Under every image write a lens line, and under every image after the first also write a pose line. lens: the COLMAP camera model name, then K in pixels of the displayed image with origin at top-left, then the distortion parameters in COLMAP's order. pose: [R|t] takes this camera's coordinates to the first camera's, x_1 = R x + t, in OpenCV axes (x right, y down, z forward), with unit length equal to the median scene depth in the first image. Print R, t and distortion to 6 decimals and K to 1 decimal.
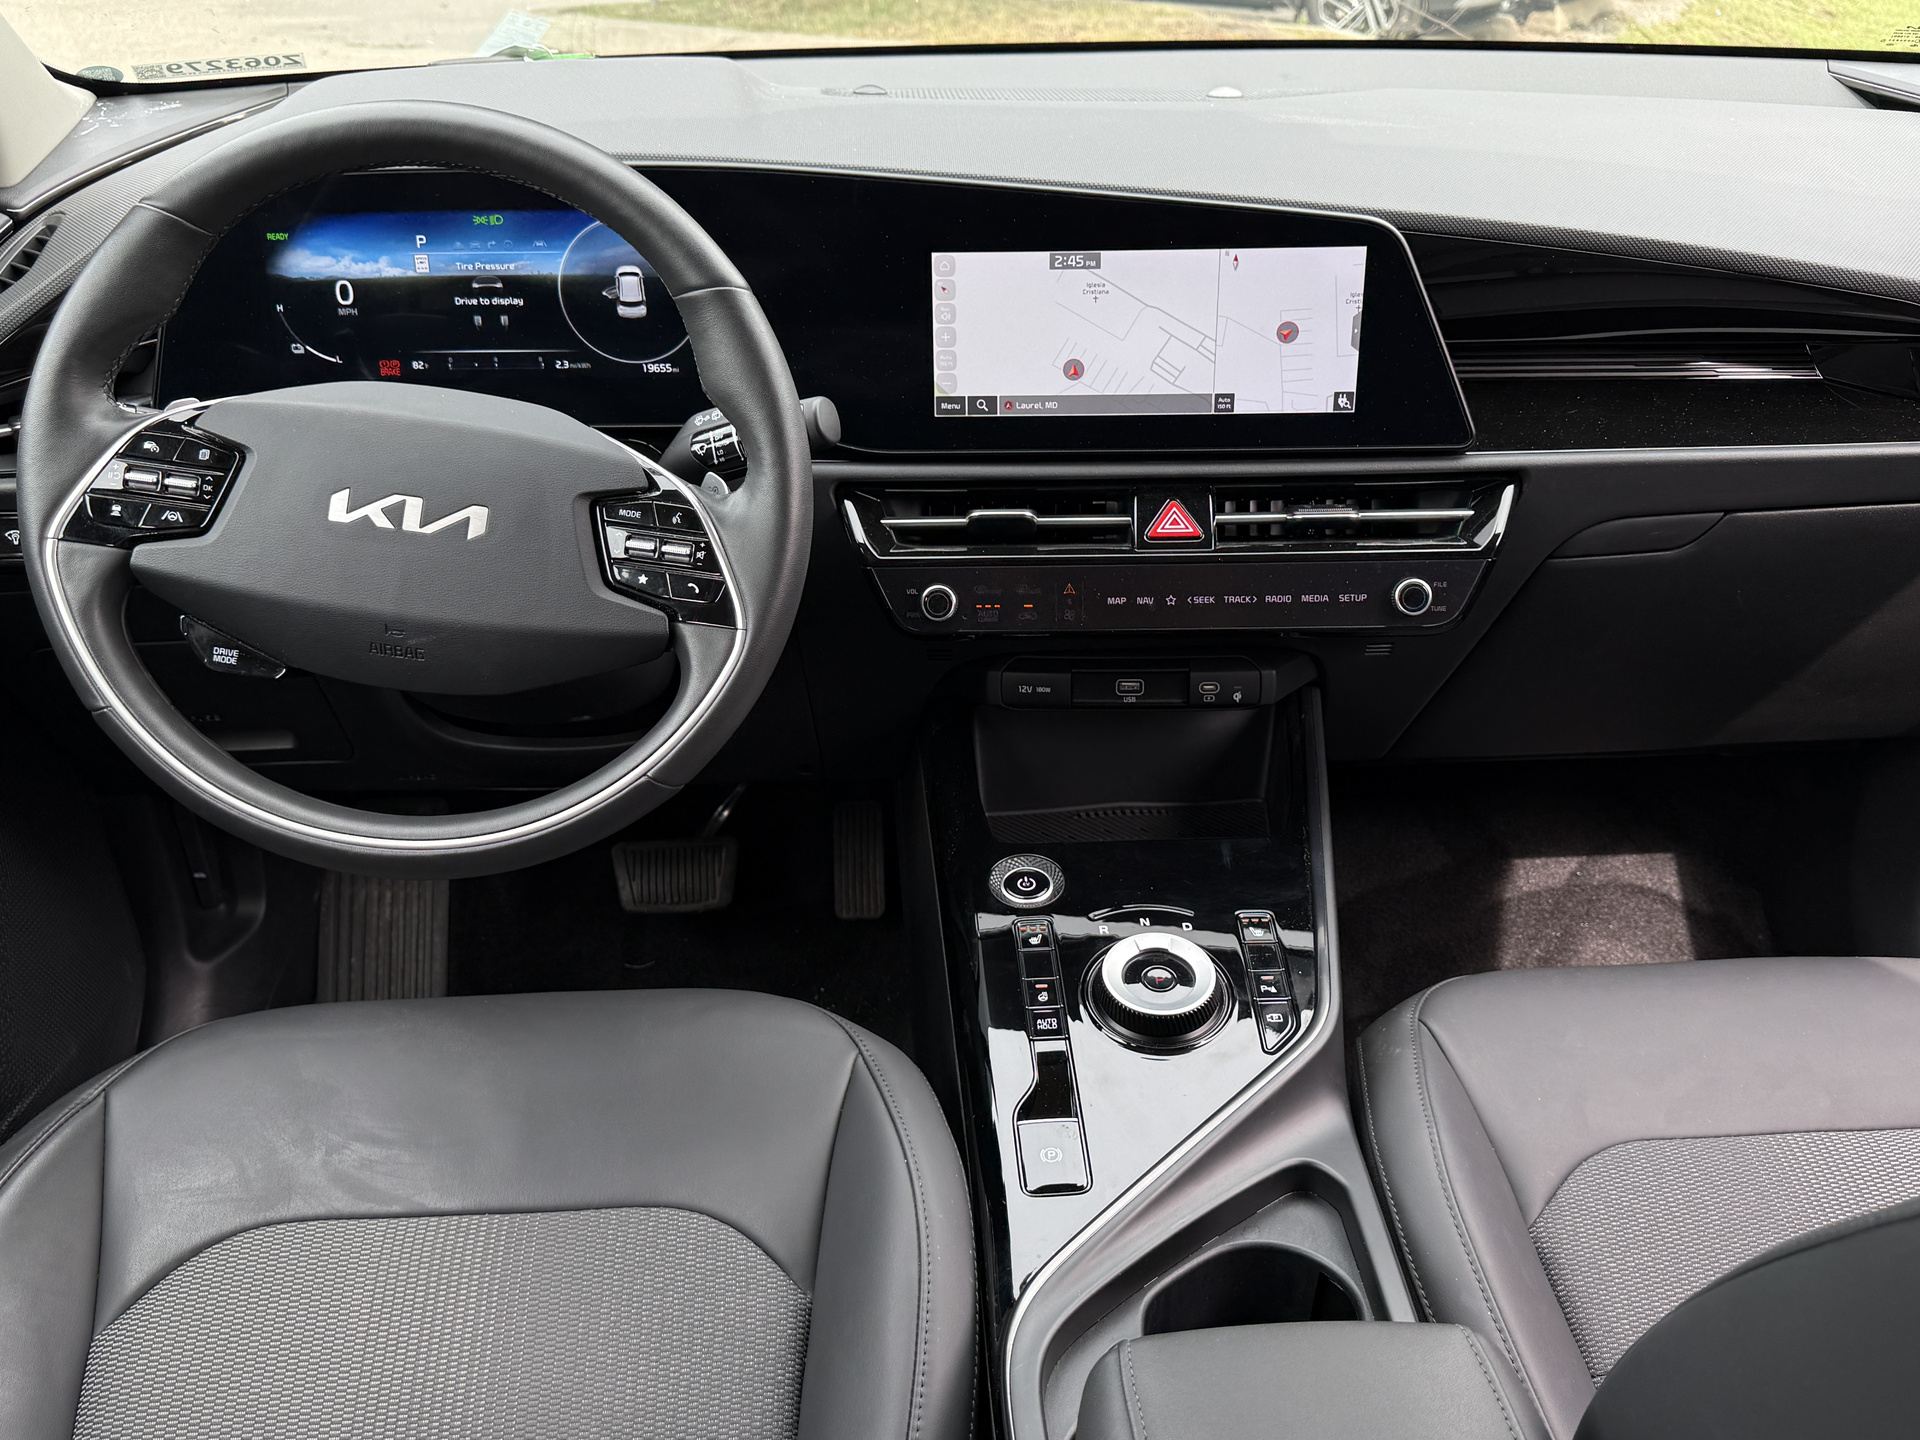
lens RADIAL K [[1722.6, 0, 970.1], [0, 1722.6, 738.4], [0, 0, 1]] dist [0.129153, -0.244045]
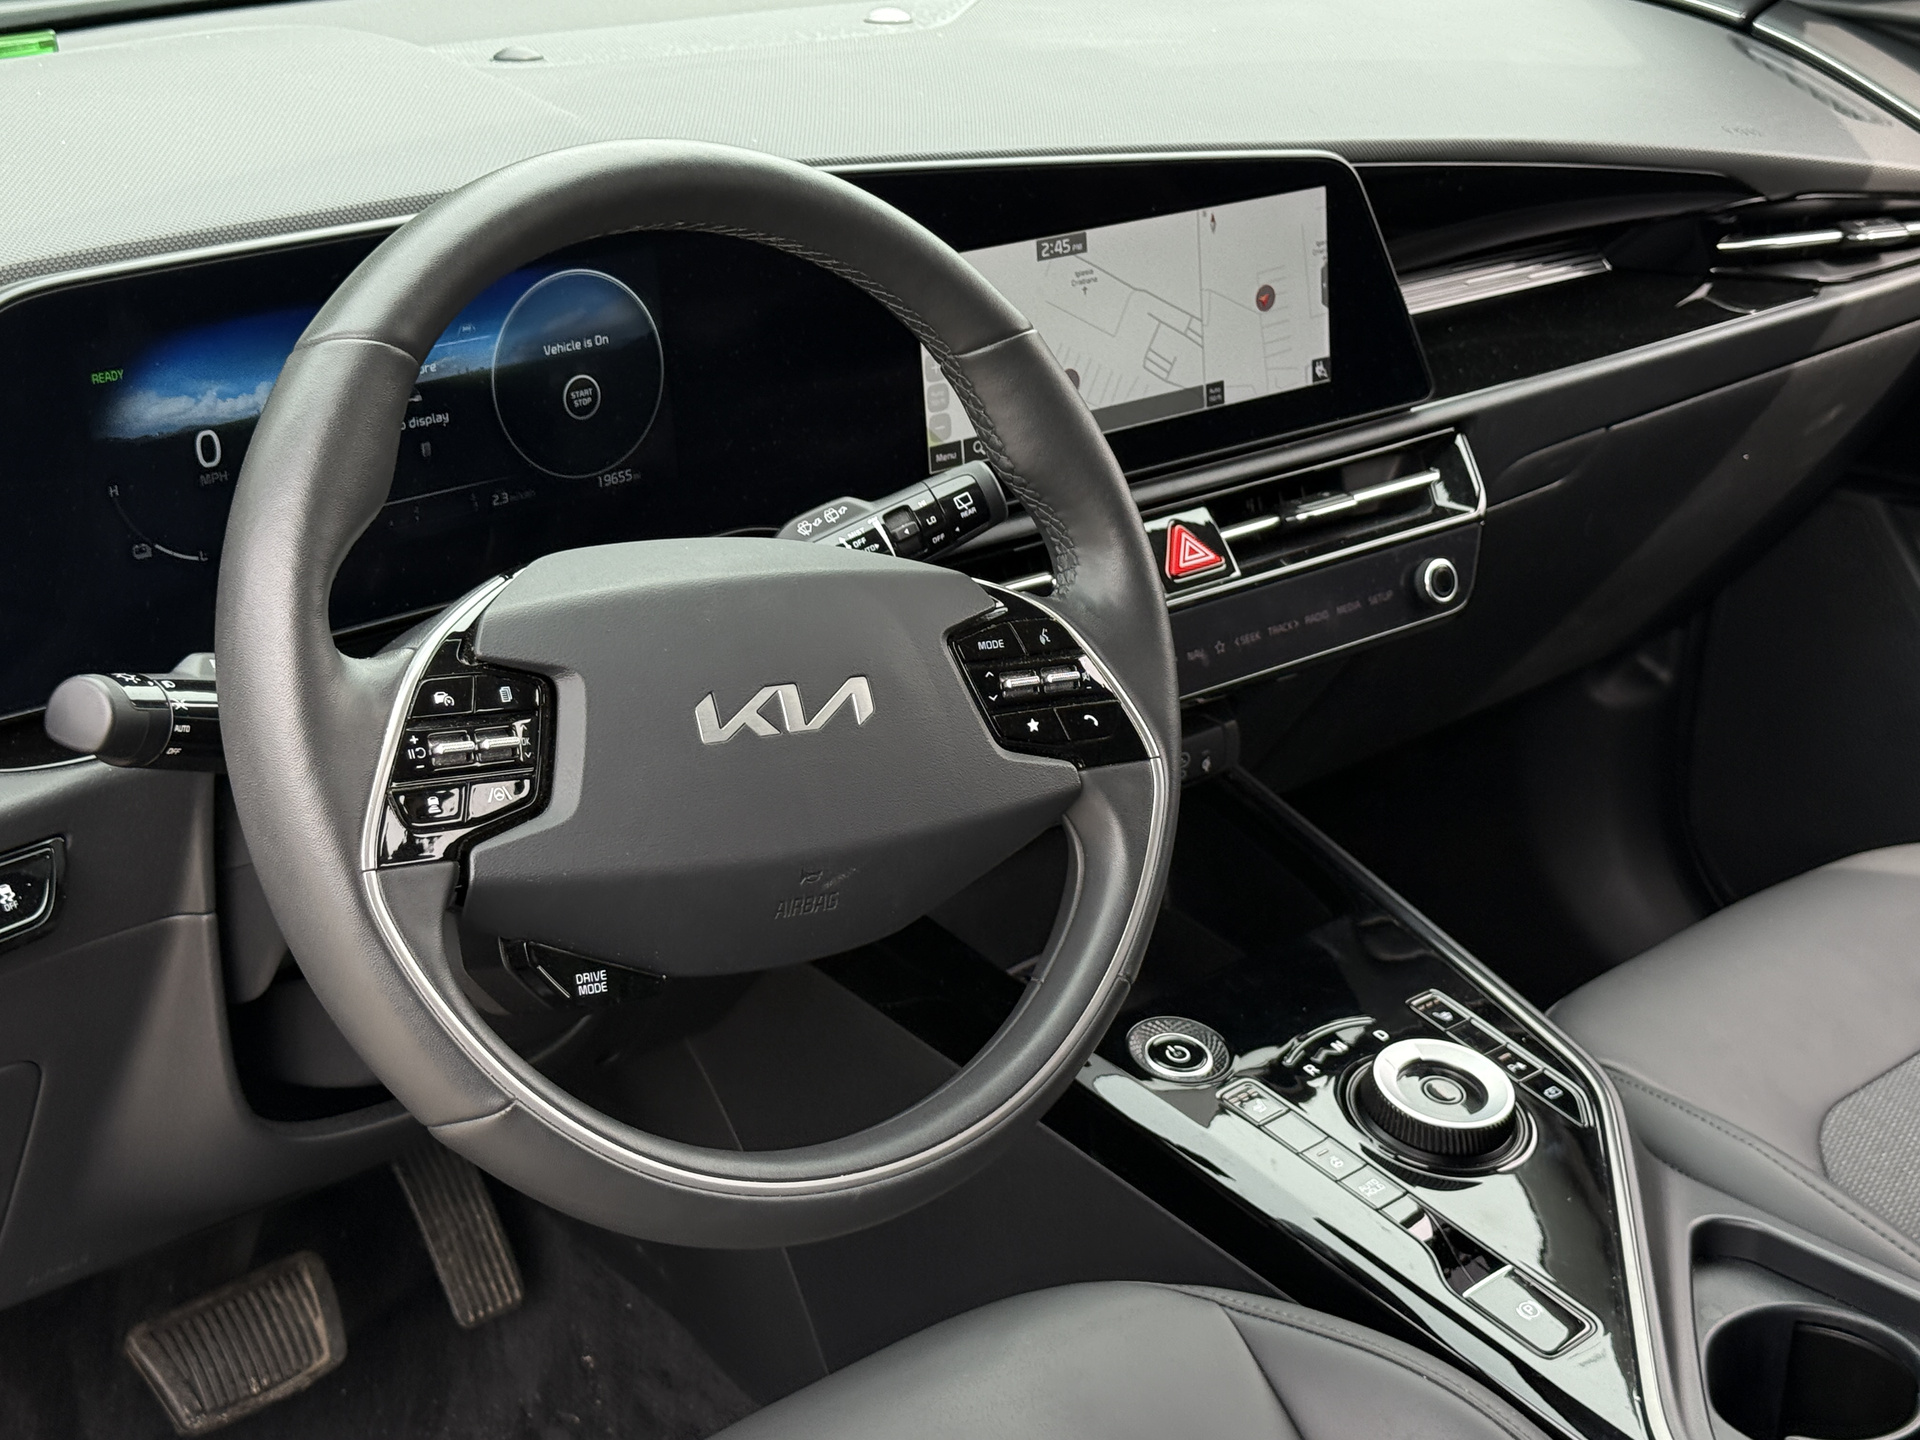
lens RADIAL K [[2962.4, 0, 978.6], [0, 2962.4, 725.3], [0, 0, 1]] dist [0.137872, 0.000000]
pose [[0.756151, -0.228128, 0.613346, -0.825403], [0.281995, 0.959372, 0.009177, -0.092292], [-0.590521, 0.166021, 0.789761, 0.010490]]
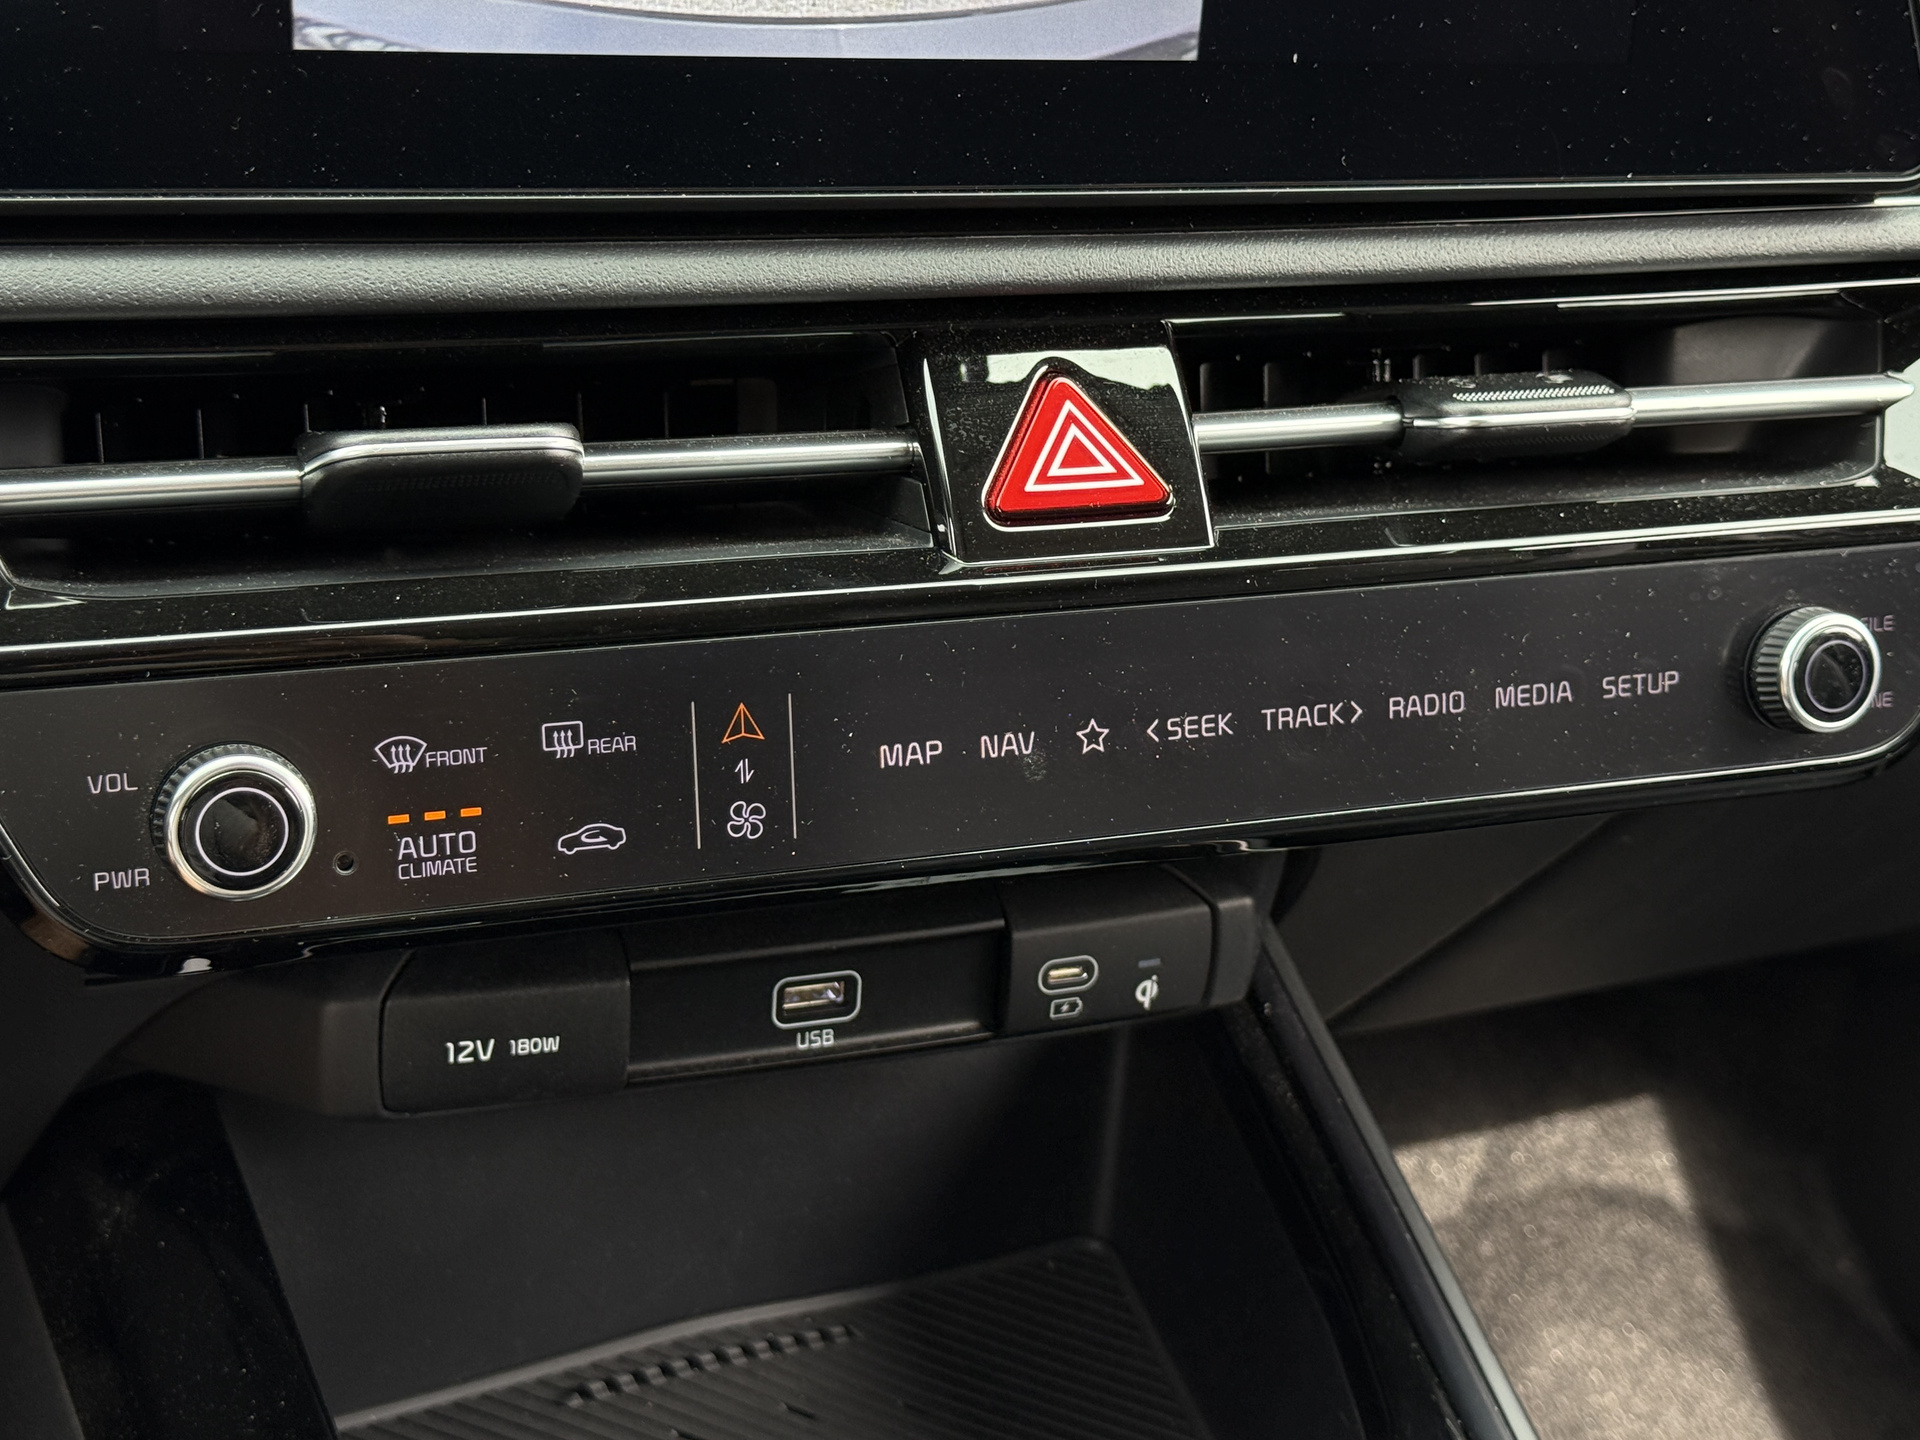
lens RADIAL K [[2890.8, 0, 971.2], [0, 2890.8, 717.7], [0, 0, 1]] dist [0.136240, 0.000000]
pose [[0.910288, -0.077435, 0.406668, -0.092764], [0.076661, 0.996891, 0.018222, -0.096206], [-0.406815, 0.014589, 0.913394, 0.604739]]
